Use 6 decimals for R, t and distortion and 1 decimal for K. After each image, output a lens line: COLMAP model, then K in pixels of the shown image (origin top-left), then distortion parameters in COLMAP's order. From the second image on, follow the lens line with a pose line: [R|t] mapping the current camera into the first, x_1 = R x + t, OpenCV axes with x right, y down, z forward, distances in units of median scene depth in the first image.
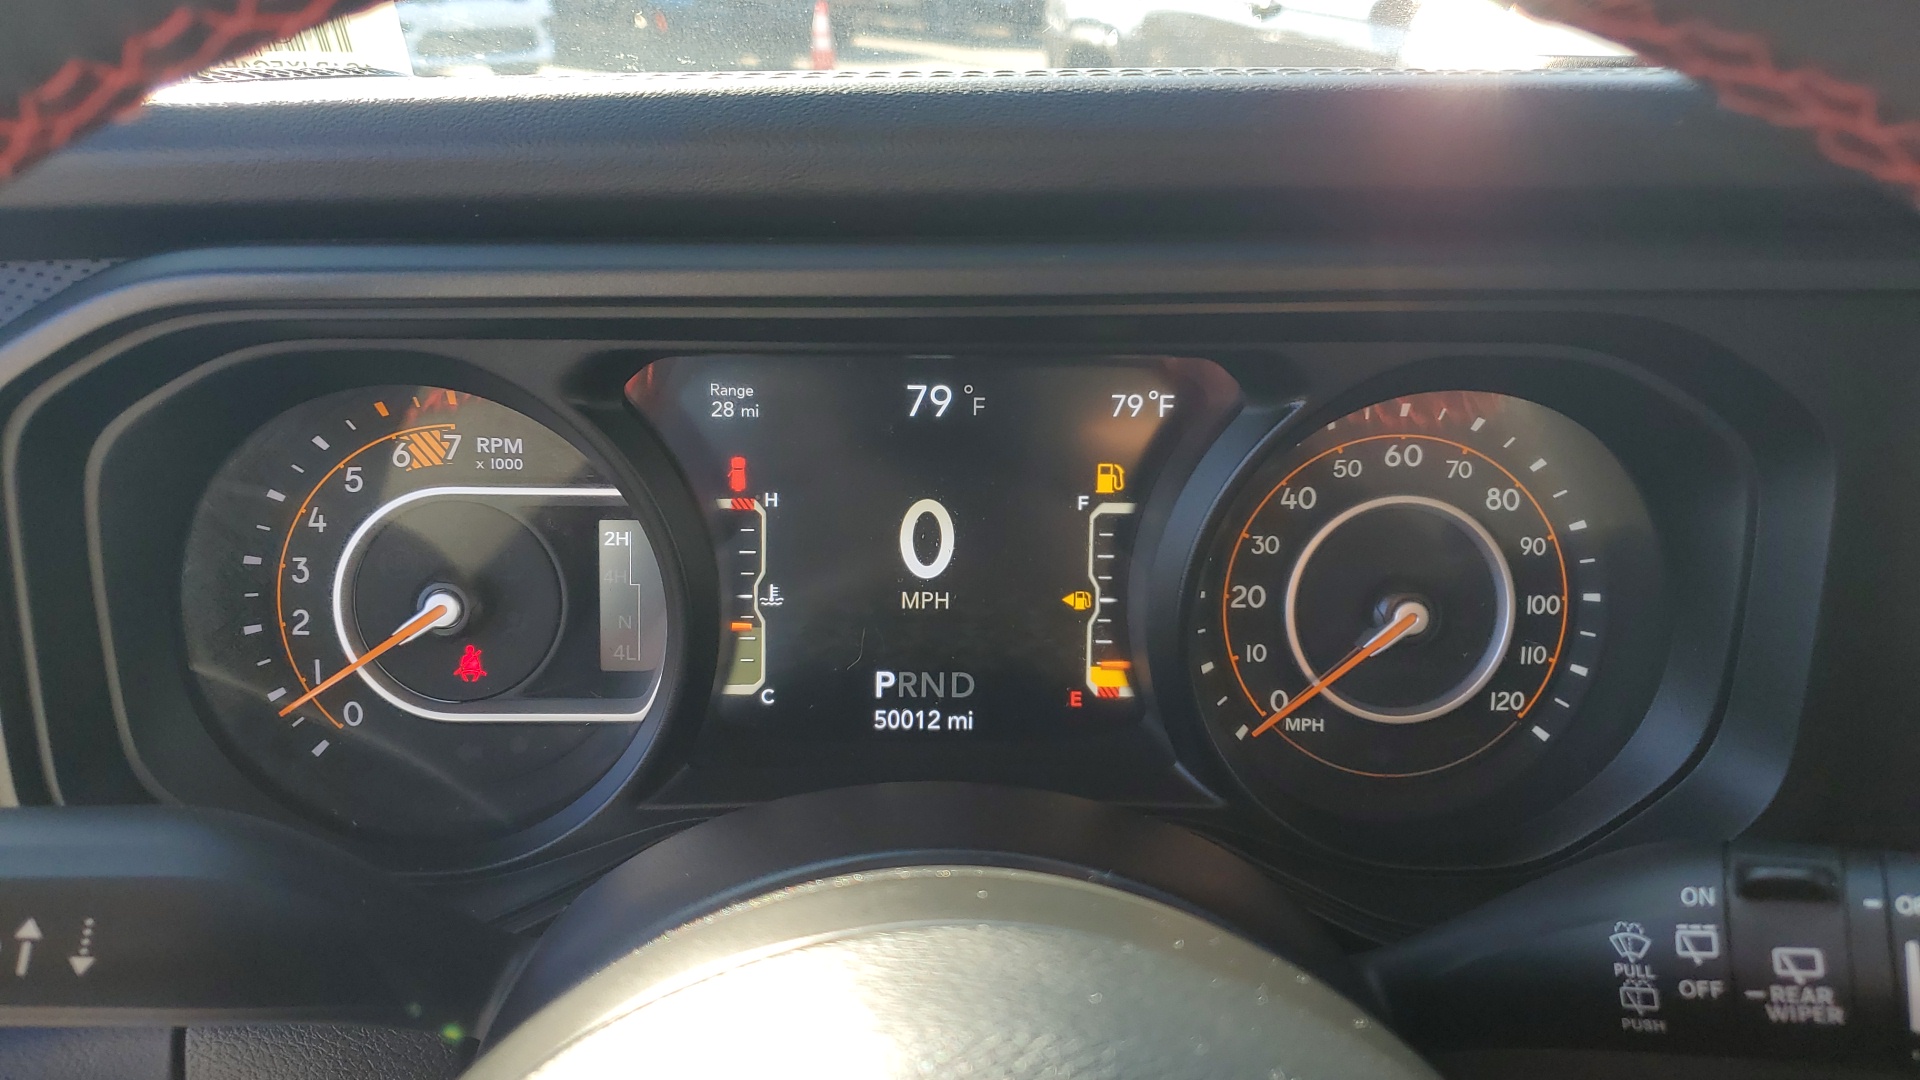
lens RADIAL K [[1520.2, 0, 960.0], [0, 1520.2, 540.0], [0, 0, 1]] dist [0.024358, 0.002196]
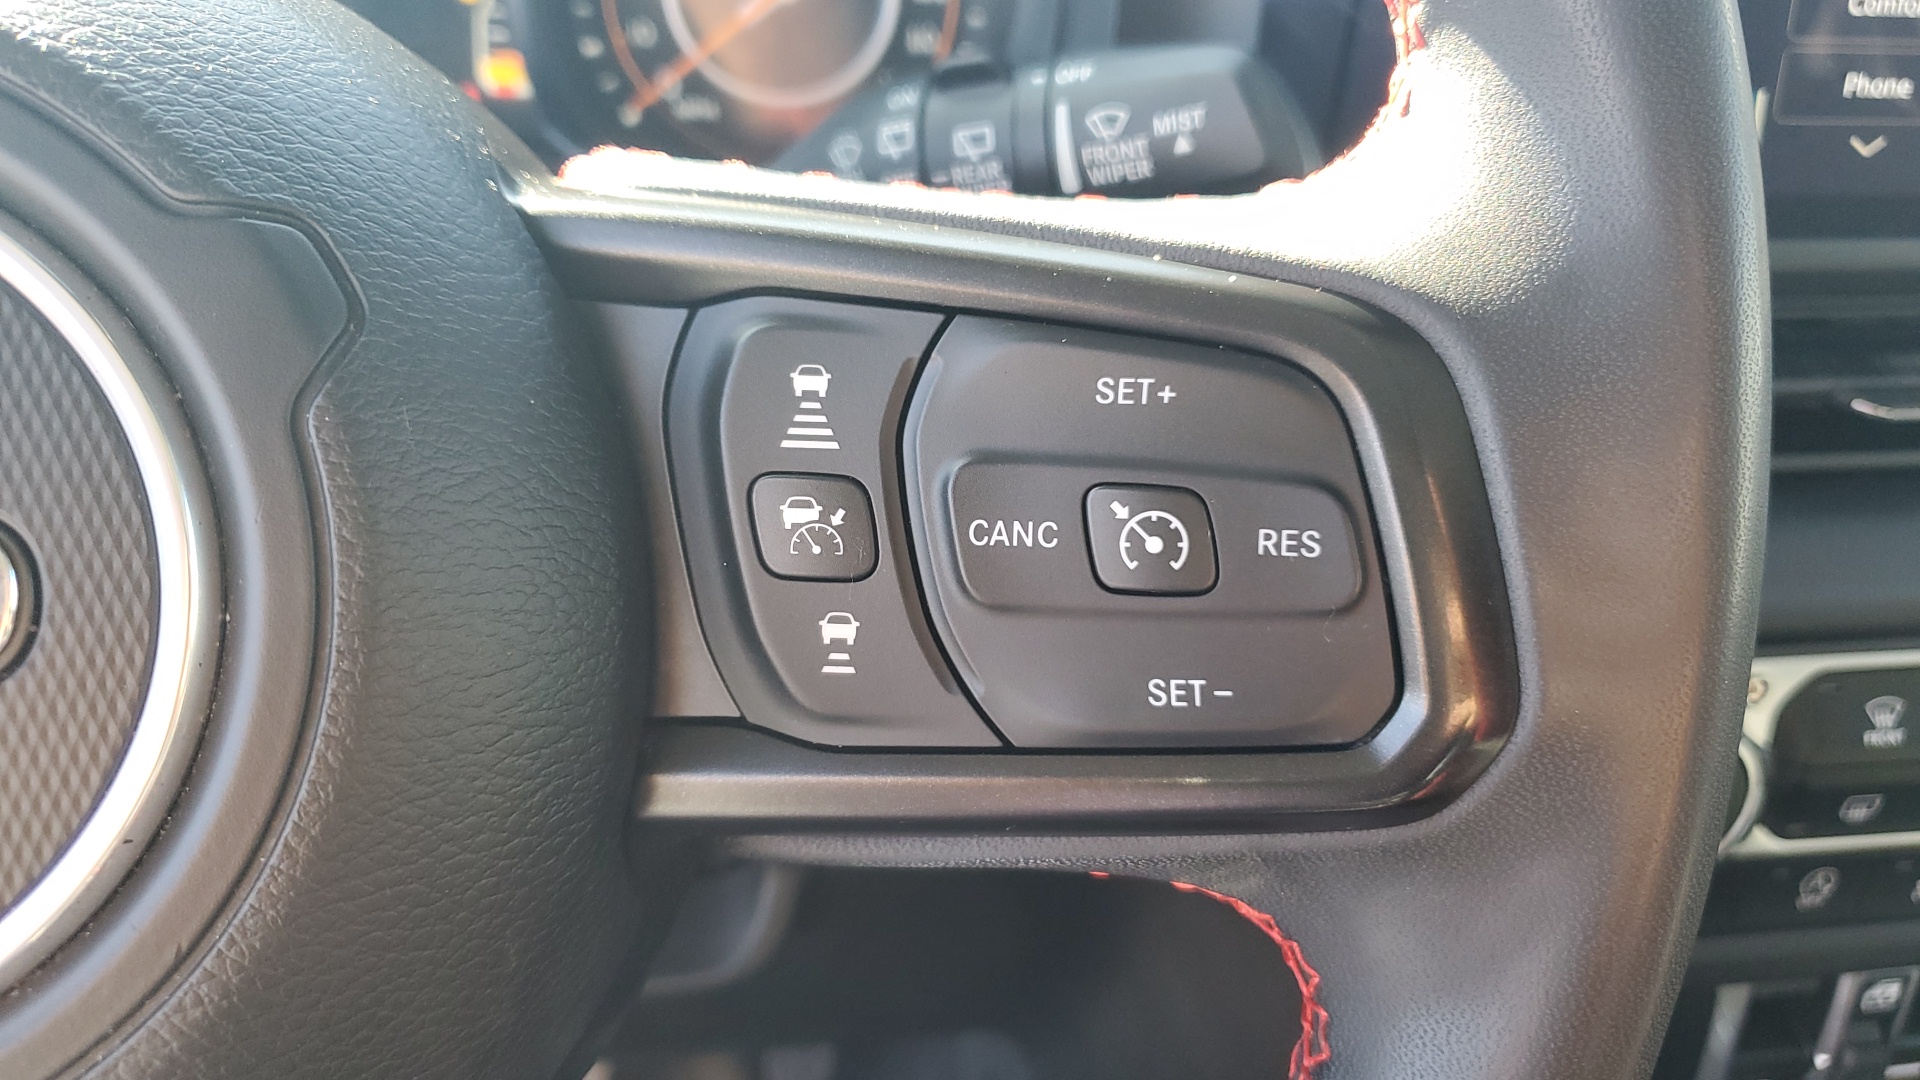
lens RADIAL K [[1520.2, 0, 960.0], [0, 1520.2, 540.0], [0, 0, 1]] dist [0.024358, 0.002196]
pose [[0.992304, -0.030129, 0.120108, 0.276188], [0.014797, 0.991849, 0.126558, 0.284504], [-0.122942, -0.123806, 0.984661, -0.045403]]
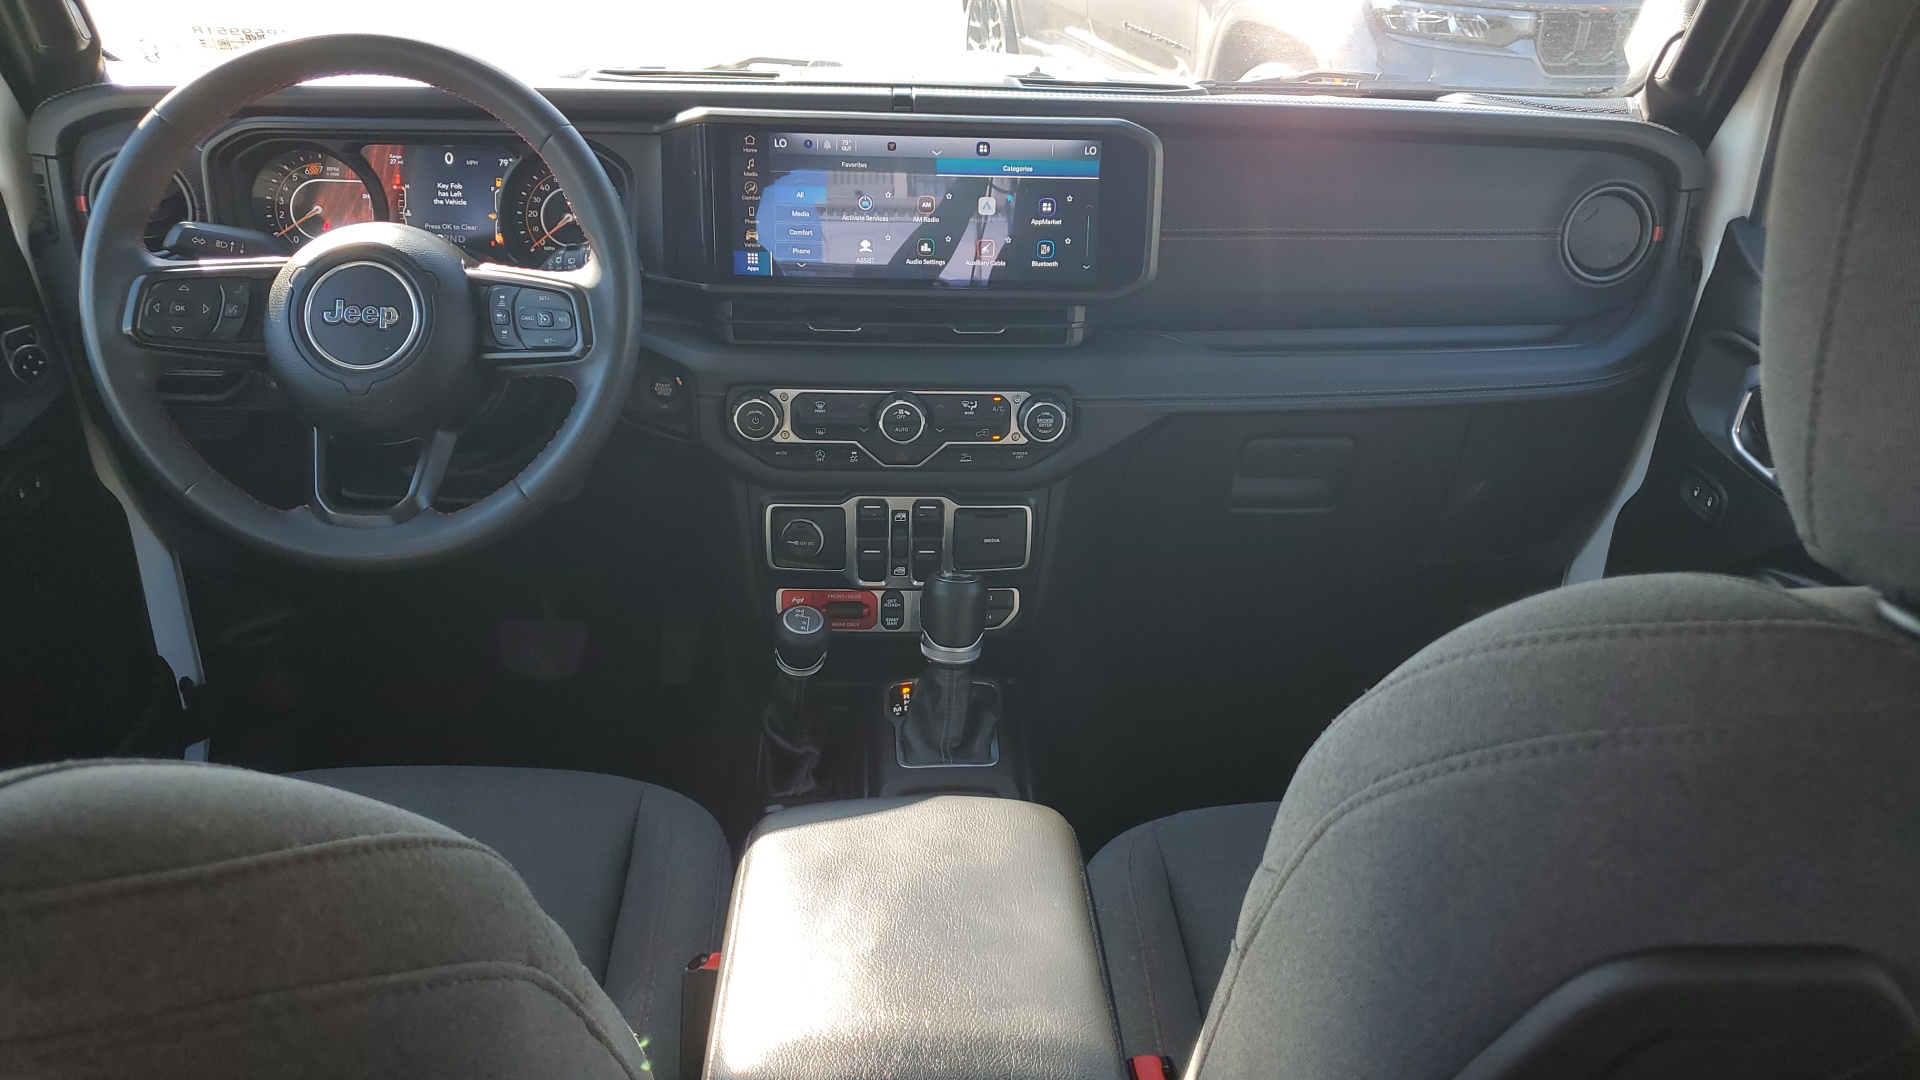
lens RADIAL K [[1485.1, 0, 985.6], [0, 1485.1, 538.2], [0, 0, 1]] dist [0.156159, -0.370905]
pose [[0.999687, 0.009284, 0.023215, 1.265835], [-0.011096, 0.996797, 0.079201, 0.546011], [-0.022405, -0.079434, 0.996588, -2.903046]]
